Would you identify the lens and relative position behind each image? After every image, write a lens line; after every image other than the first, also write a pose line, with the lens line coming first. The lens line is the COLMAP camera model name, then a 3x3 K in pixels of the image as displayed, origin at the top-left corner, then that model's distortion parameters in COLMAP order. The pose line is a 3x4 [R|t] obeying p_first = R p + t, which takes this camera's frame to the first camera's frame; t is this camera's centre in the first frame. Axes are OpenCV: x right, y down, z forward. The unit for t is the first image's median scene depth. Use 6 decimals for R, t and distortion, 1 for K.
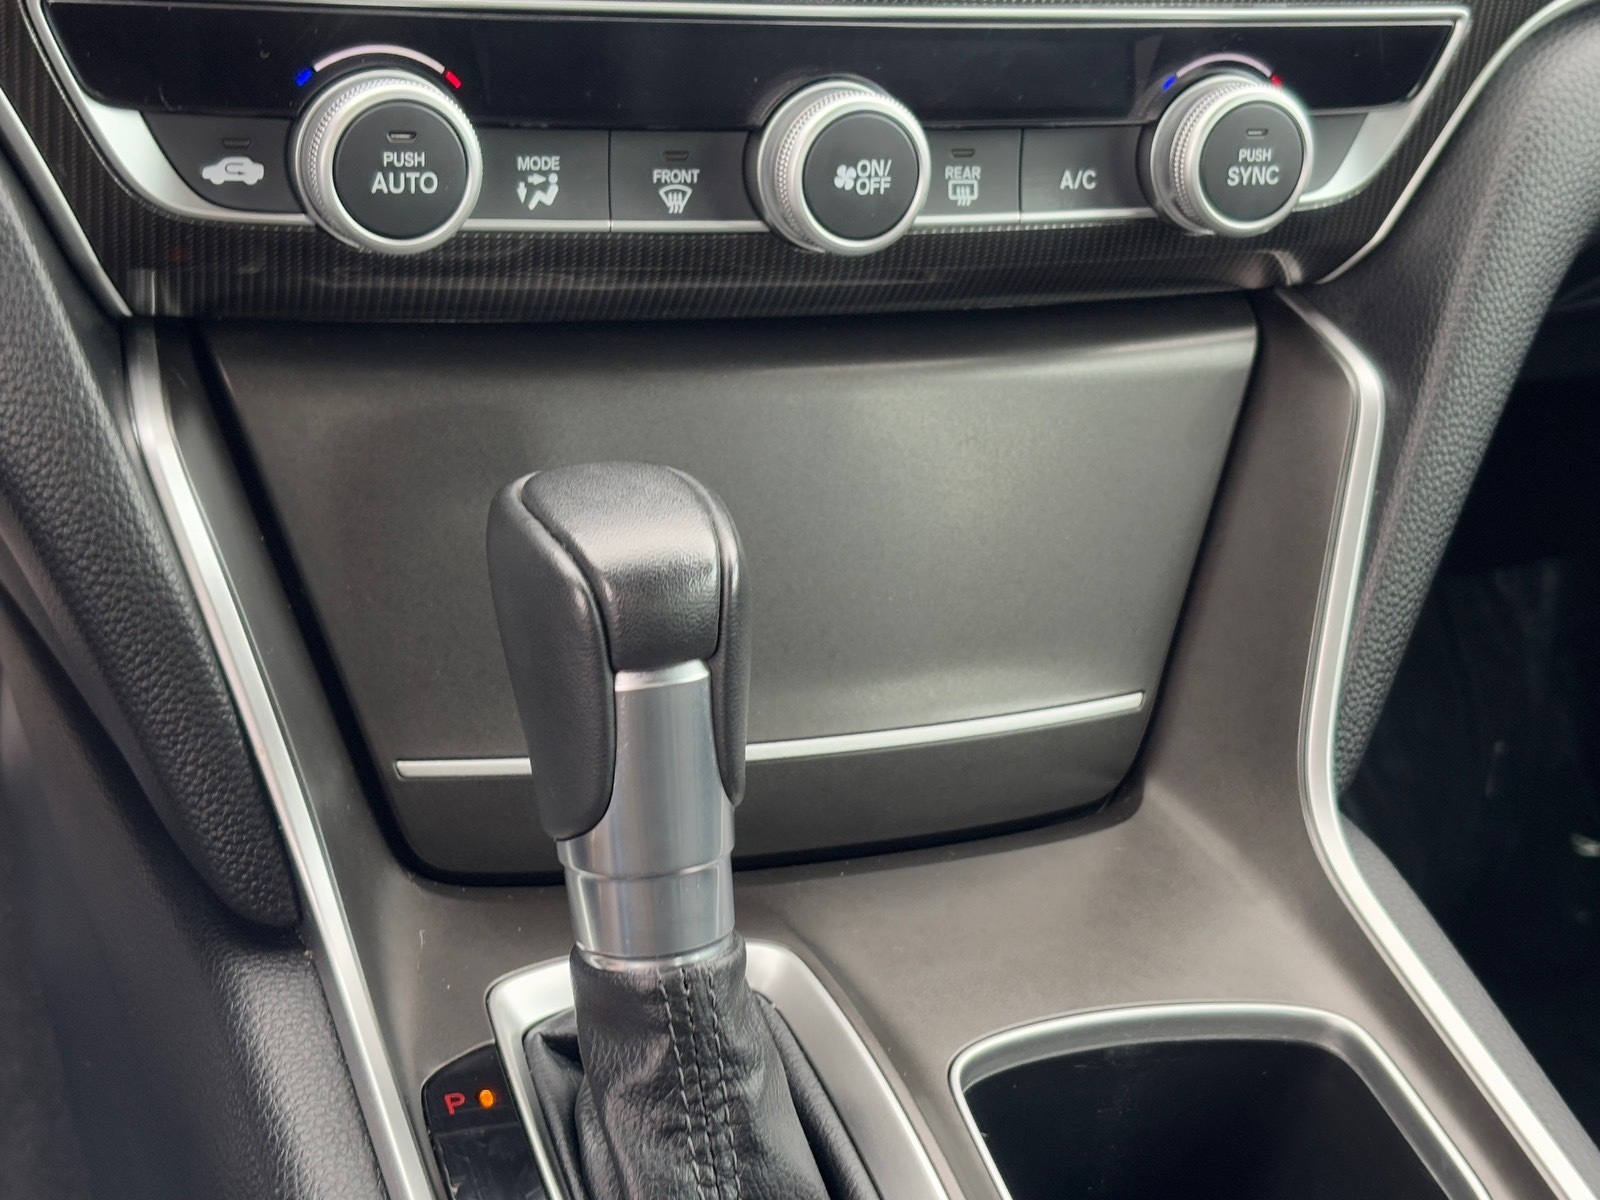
lens RADIAL K [[2531.4, 0, 772.3], [0, 2531.4, 626.6], [0, 0, 1]] dist [0.119927, 0.000000]
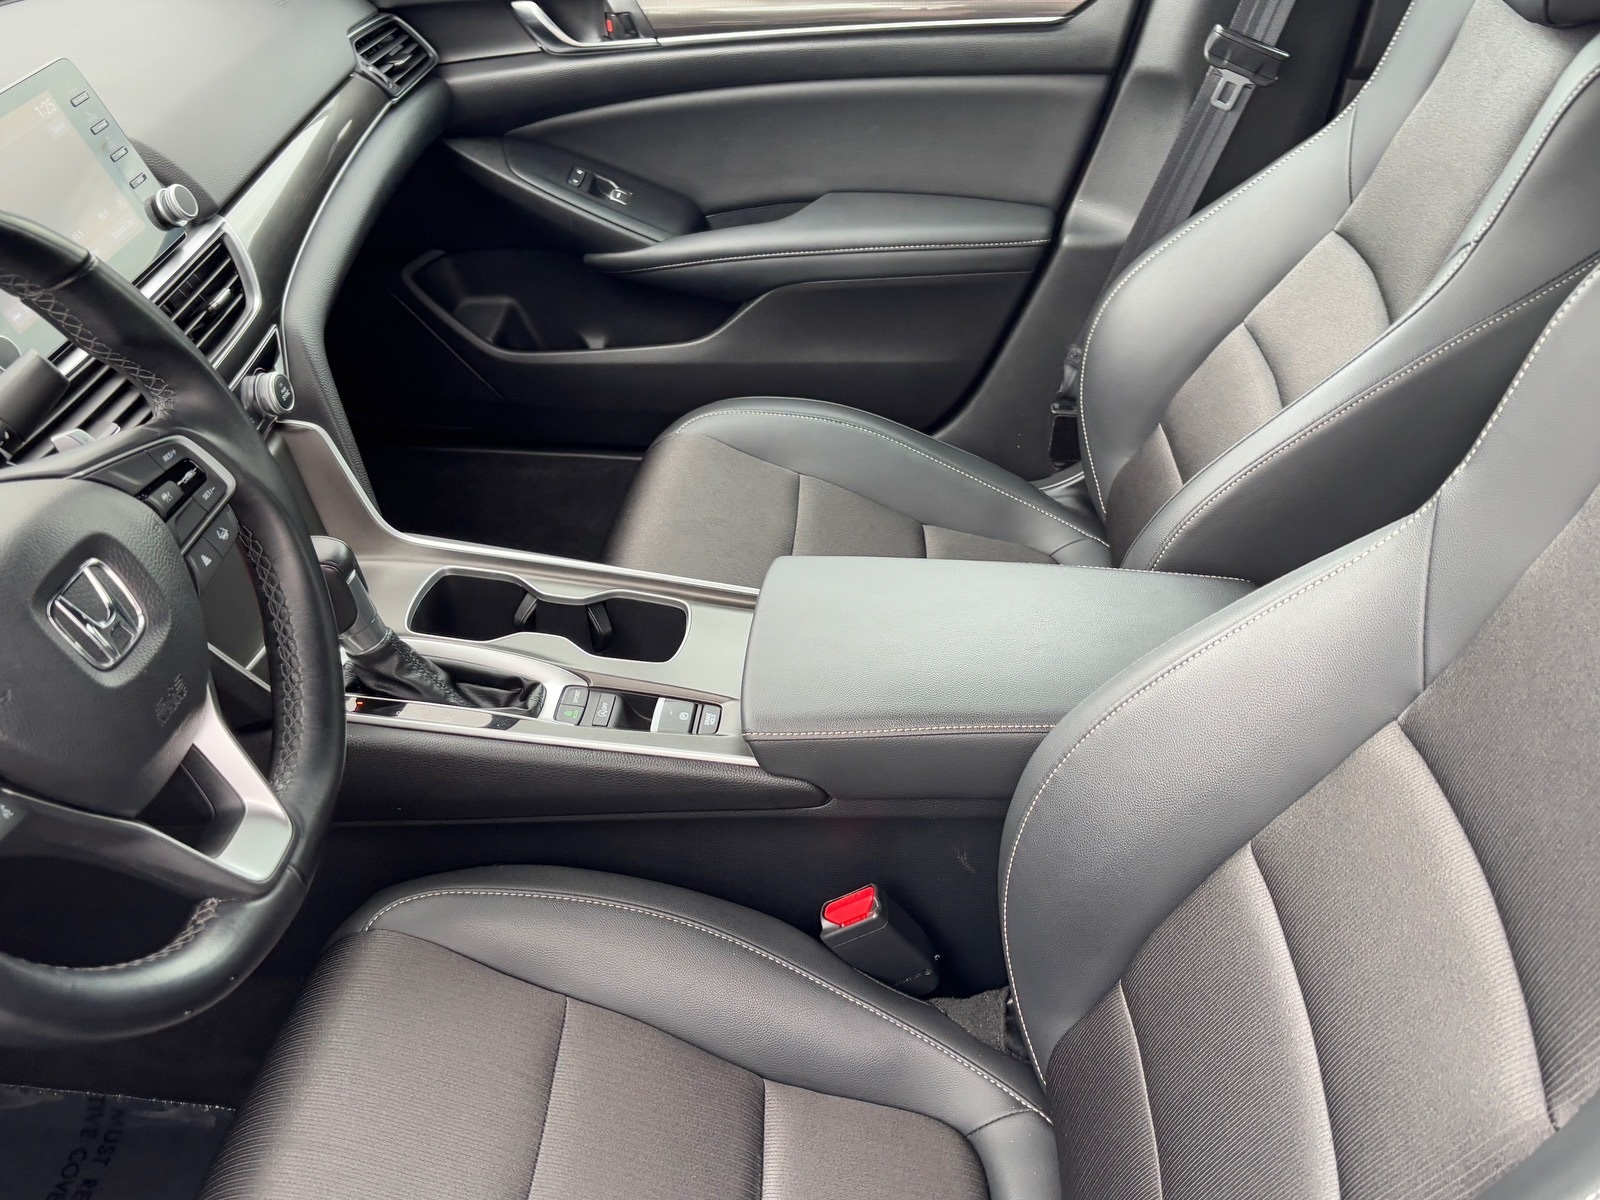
lens RADIAL K [[1572.7, 0, 828.4], [0, 1572.7, 611.7], [0, 0, 1]] dist [0.010622, 0.000000]
pose [[0.422007, -0.617499, 0.663781, -1.211914], [0.500510, 0.769167, 0.397331, -0.471613], [-0.755910, 0.164553, 0.633659, -0.963768]]
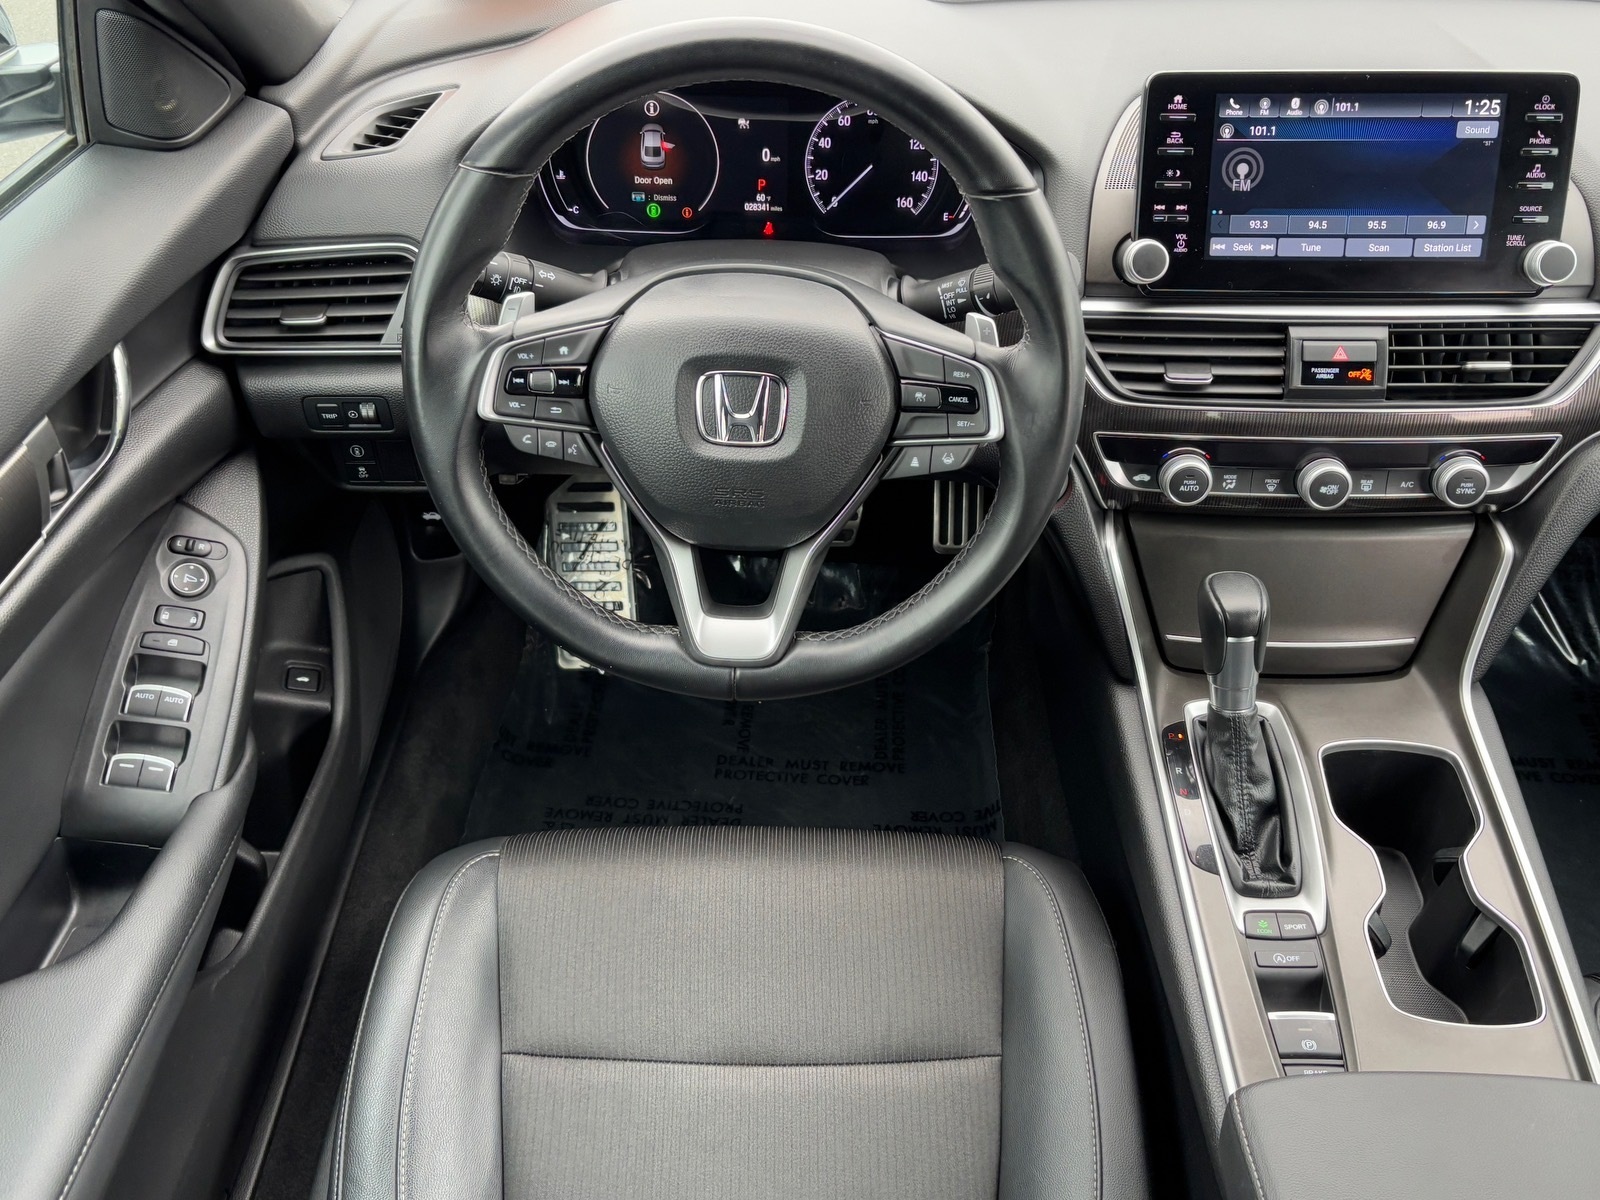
lens RADIAL K [[1443.9, 0, 791.3], [0, 1443.9, 598.1], [0, 0, 1]] dist [0.024647, -0.018479]
pose [[0.916614, 0.140800, -0.374157, 0.121803], [-0.079648, 0.981480, 0.174222, -0.315259], [0.391758, -0.129894, 0.910853, -1.053752]]
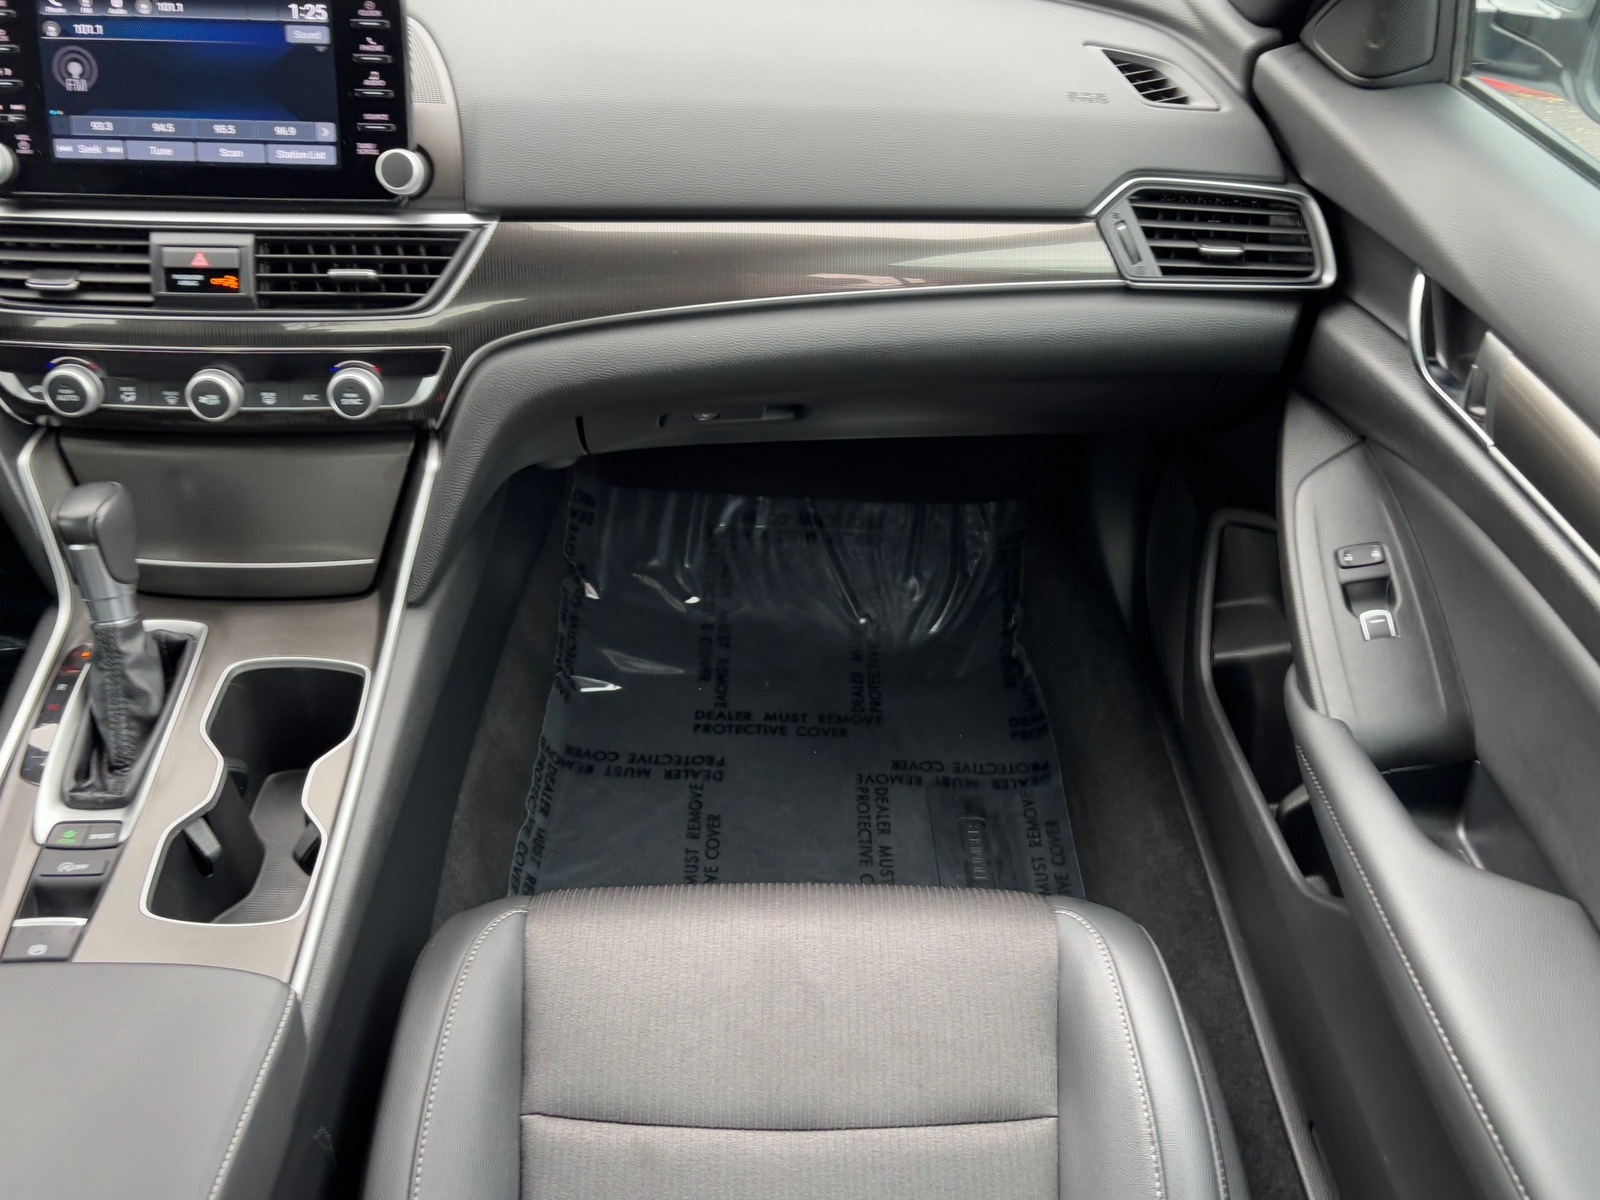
lens RADIAL K [[1443.9, 0, 810.7], [0, 1443.9, 607.8], [0, 0, 1]] dist [0.024647, -0.018479]
pose [[0.941238, 0.126124, -0.313310, 1.411186], [-0.084270, 0.986018, 0.143764, -0.248521], [0.327062, -0.108913, 0.938706, -0.556749]]
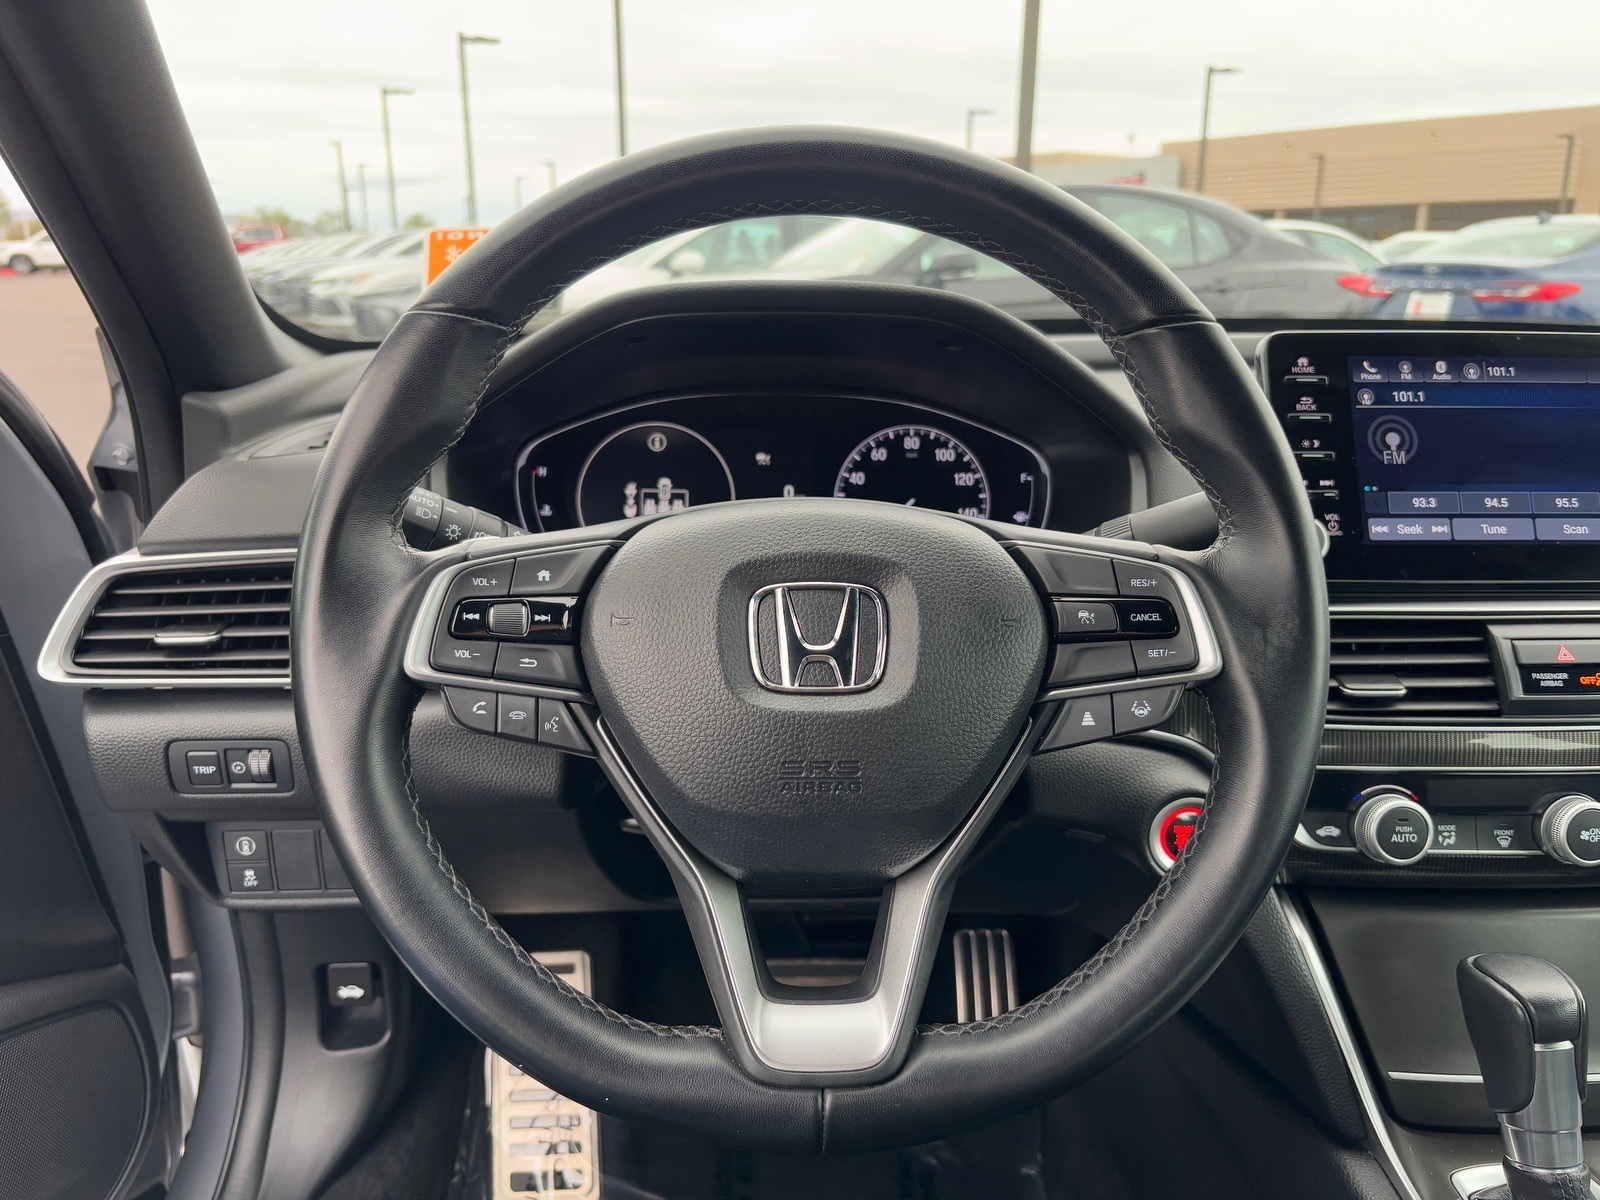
lens RADIAL K [[1226.3, 0, 787.2], [0, 1226.3, 619.3], [0, 0, 1]] dist [0.046182, -0.062103]
pose [[0.938341, -0.036463, -0.343783, -0.276690], [-0.062101, 0.960469, -0.271374, -0.005673], [0.340088, 0.275990, 0.898982, -0.392486]]
